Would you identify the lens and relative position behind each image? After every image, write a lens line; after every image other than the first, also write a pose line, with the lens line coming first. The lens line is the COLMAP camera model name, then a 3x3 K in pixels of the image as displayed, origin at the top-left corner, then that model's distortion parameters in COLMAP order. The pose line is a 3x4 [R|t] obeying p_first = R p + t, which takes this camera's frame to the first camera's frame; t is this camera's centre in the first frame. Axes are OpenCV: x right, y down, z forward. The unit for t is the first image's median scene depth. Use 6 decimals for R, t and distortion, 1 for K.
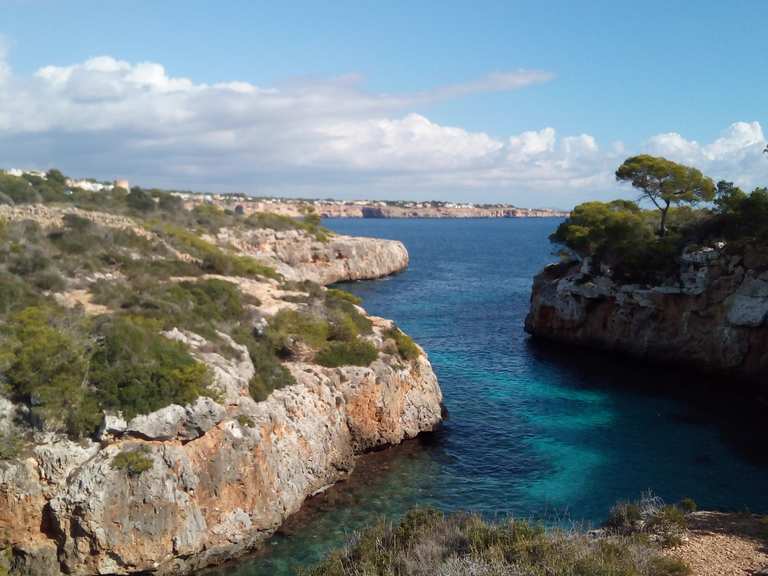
lens RADIAL K [[836.8, 0, 384.0], [0, 836.8, 288.0], [0, 0, 1]] dist [0.142384, -0.361910]
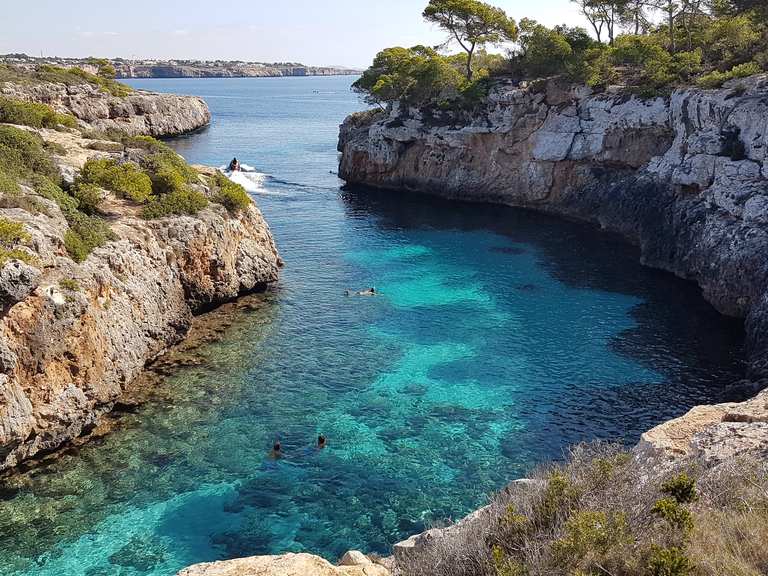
lens RADIAL K [[784.7, 0, 366.0], [0, 784.7, 277.9], [0, 0, 1]] dist [0.013995, 0.004473]
pose [[0.973637, -0.072465, 0.216287, -0.025703], [0.035203, 0.984572, 0.171404, 0.015854], [-0.225371, -0.159272, 0.961166, 0.104439]]
